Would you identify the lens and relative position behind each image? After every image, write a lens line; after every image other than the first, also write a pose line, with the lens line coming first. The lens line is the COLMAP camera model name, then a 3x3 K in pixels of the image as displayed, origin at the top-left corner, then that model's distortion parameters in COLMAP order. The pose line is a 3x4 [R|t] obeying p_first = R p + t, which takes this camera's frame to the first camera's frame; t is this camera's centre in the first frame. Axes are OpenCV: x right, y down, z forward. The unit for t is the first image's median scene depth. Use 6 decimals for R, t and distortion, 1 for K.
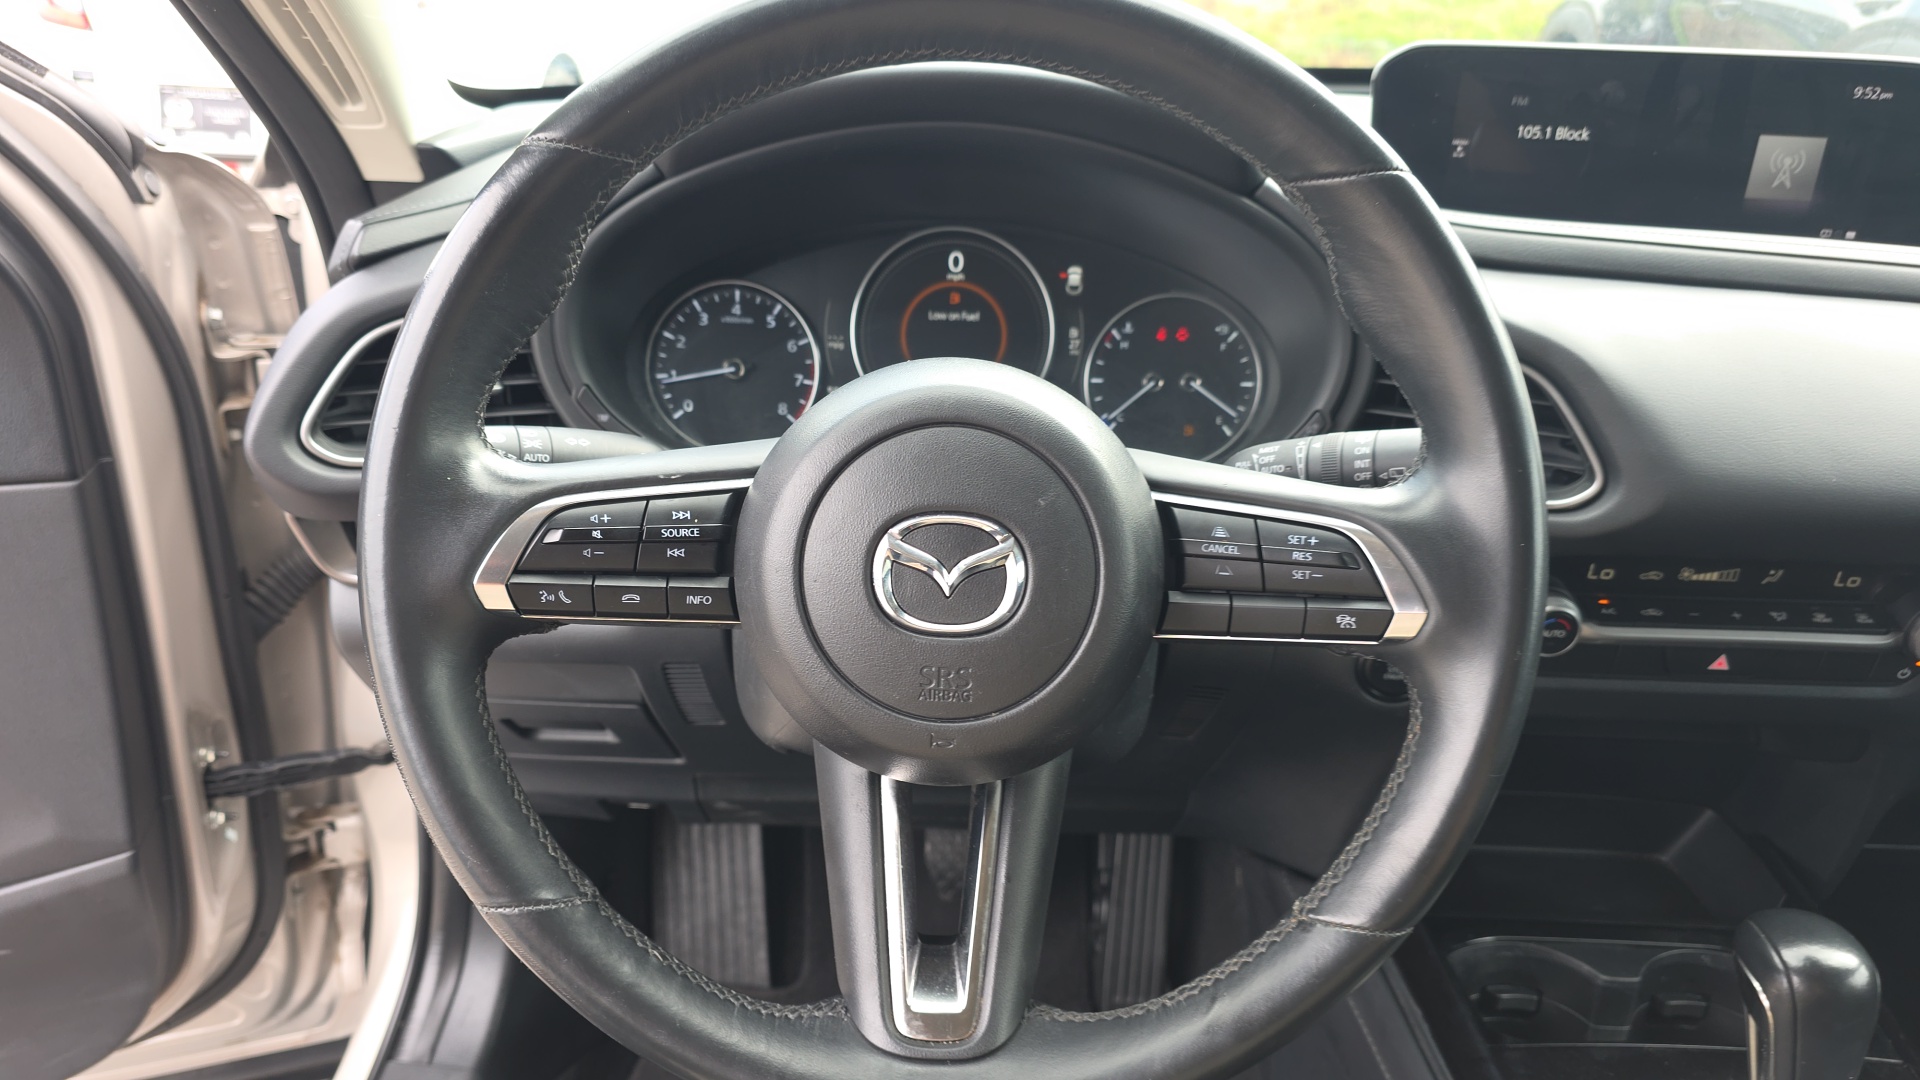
lens RADIAL K [[1324.5, 0, 911.4], [0, 1324.5, 561.9], [0, 0, 1]] dist [0.038936, -0.050906]
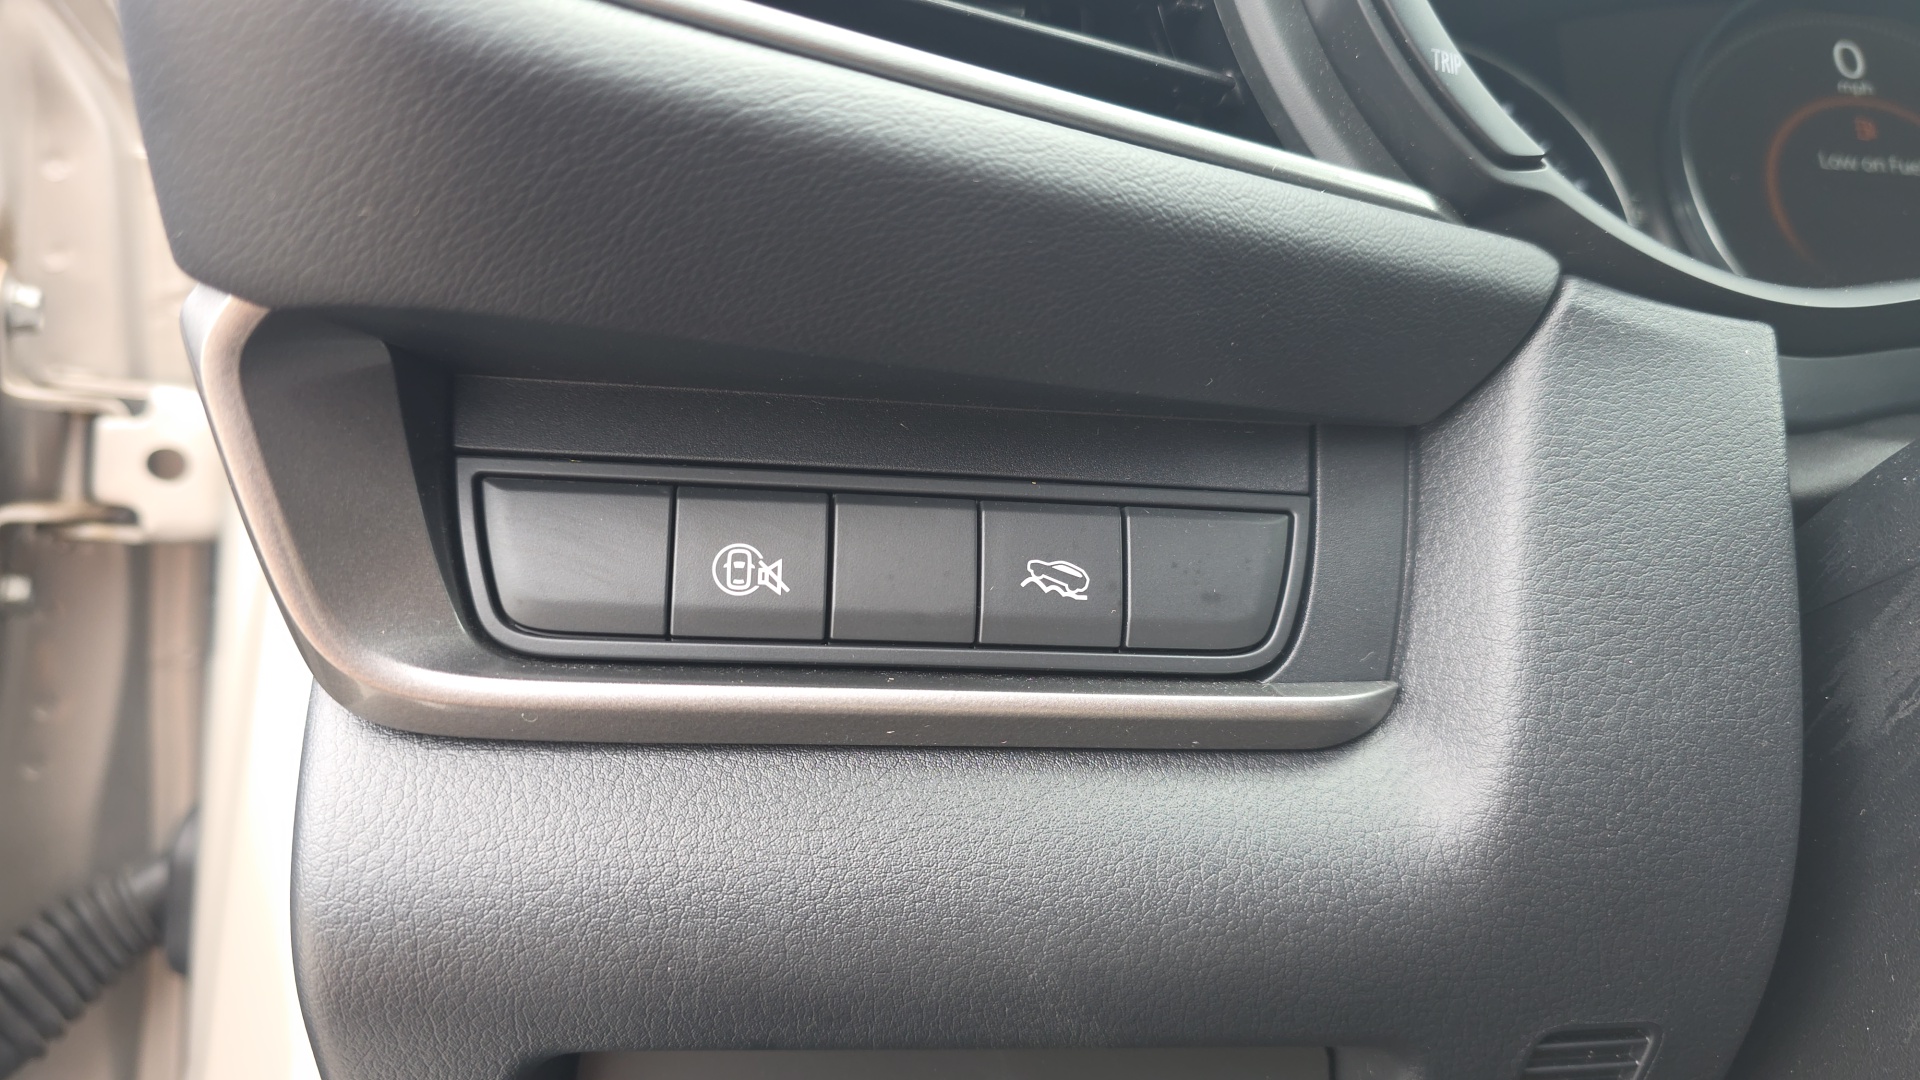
lens RADIAL K [[1333.7, 0, 919.5], [0, 1333.7, 541.9], [0, 0, 1]] dist [0.044580, -0.051866]
pose [[0.992585, 0.006127, 0.121394, -0.384152], [0.039084, 0.929601, -0.366490, 0.089715], [-0.115094, 0.368517, 0.922469, 0.796272]]
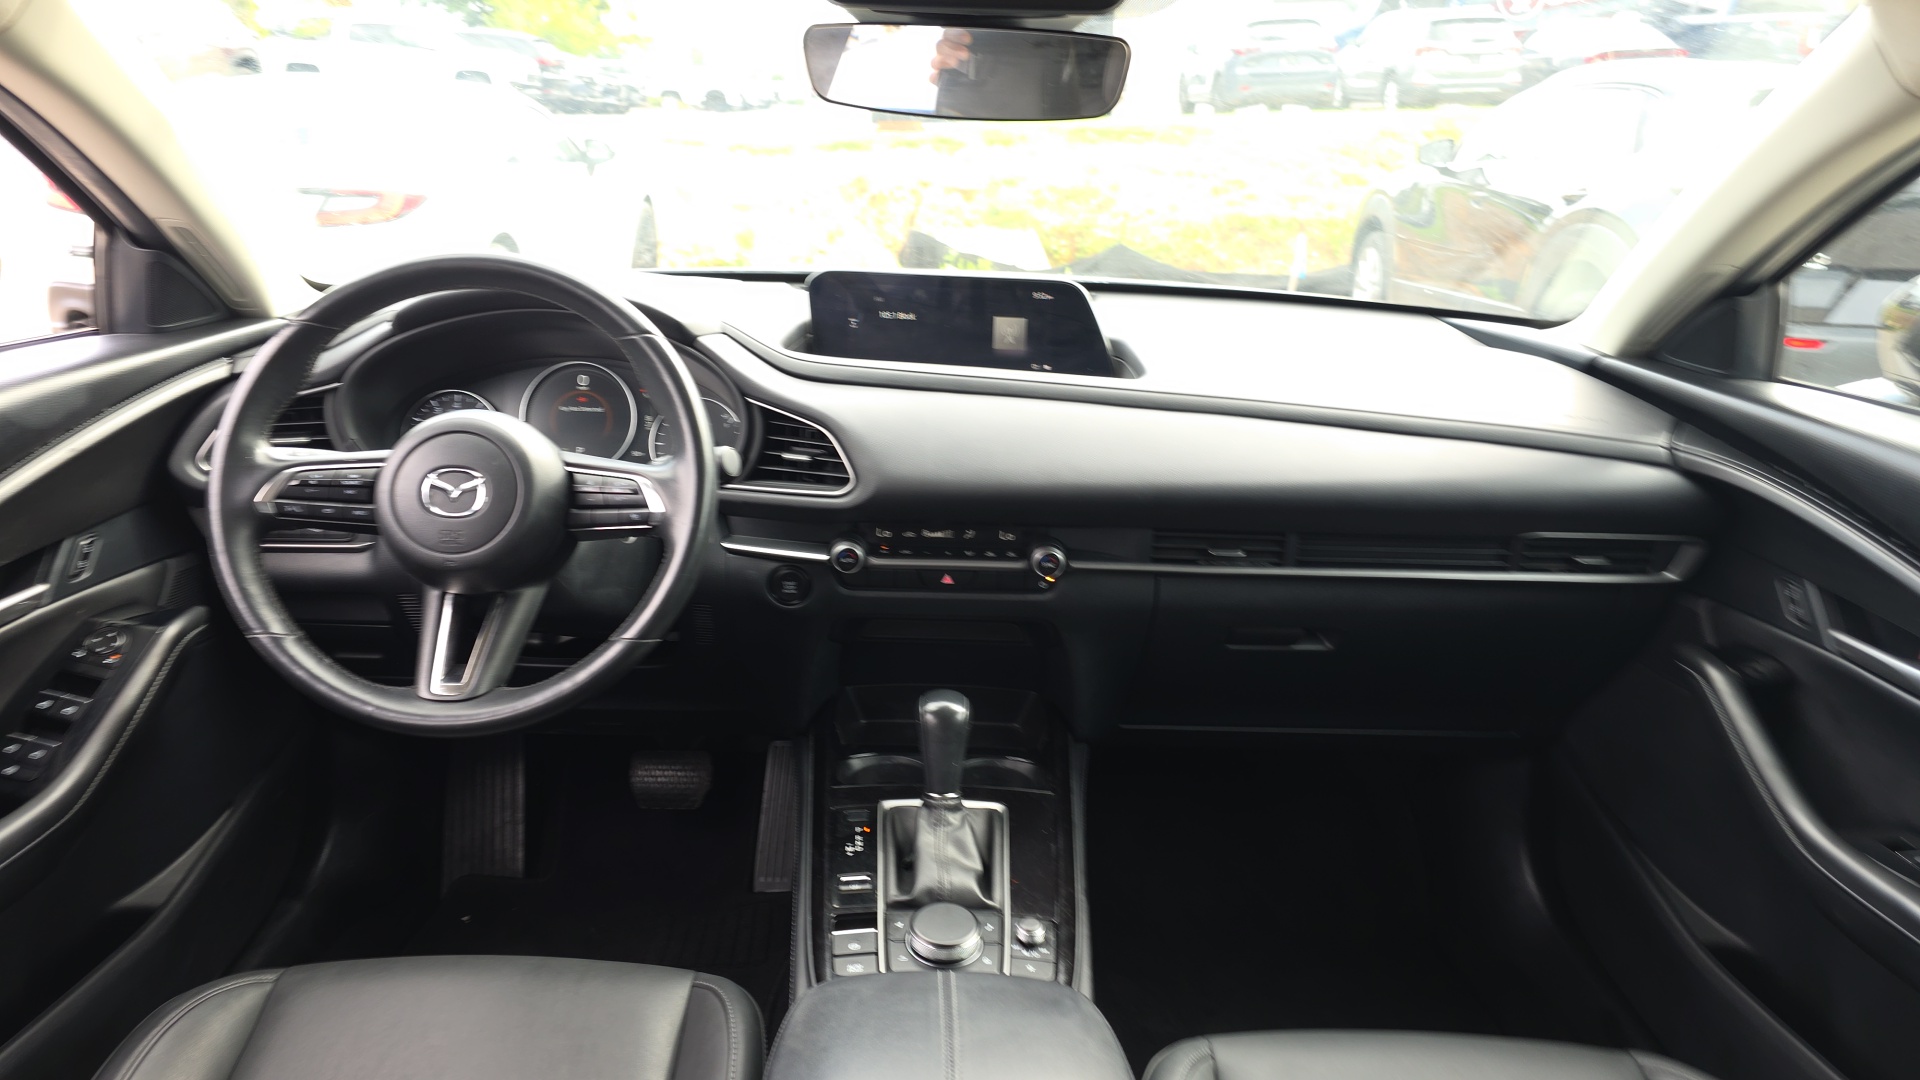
lens RADIAL K [[1297.3, 0, 934.0], [0, 1297.3, 500.4], [0, 0, 1]] dist [0.079934, -0.074291]
pose [[0.999054, -0.003464, 0.043347, 0.510668], [0.010152, 0.987856, -0.155043, 0.257666], [-0.042283, 0.155336, 0.986956, -0.896785]]
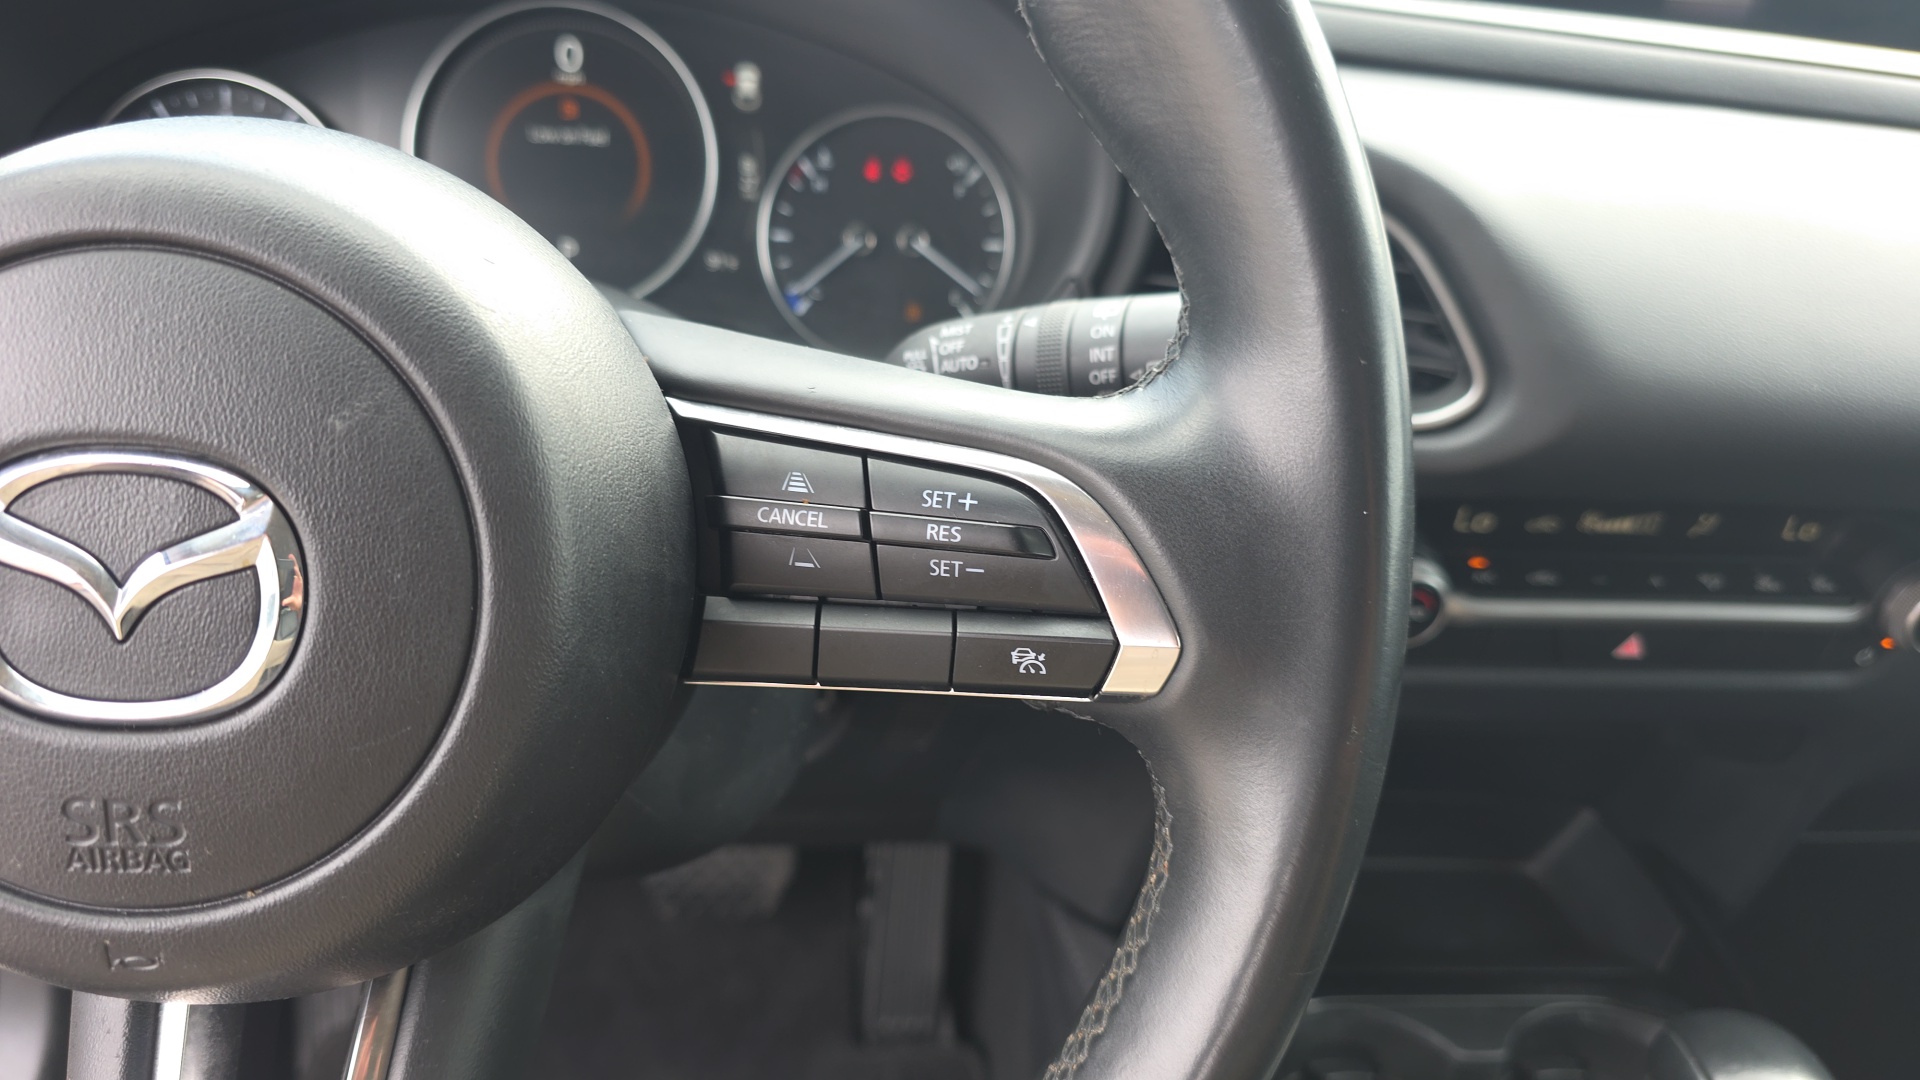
lens RADIAL K [[1365.2, 0, 924.5], [0, 1365.2, 553.7], [0, 0, 1]] dist [0.029774, -0.060075]
pose [[0.993285, -0.009203, 0.115326, 0.151882], [0.002288, 0.998199, 0.059949, -0.018347], [-0.115670, -0.059282, 0.991517, 0.328085]]
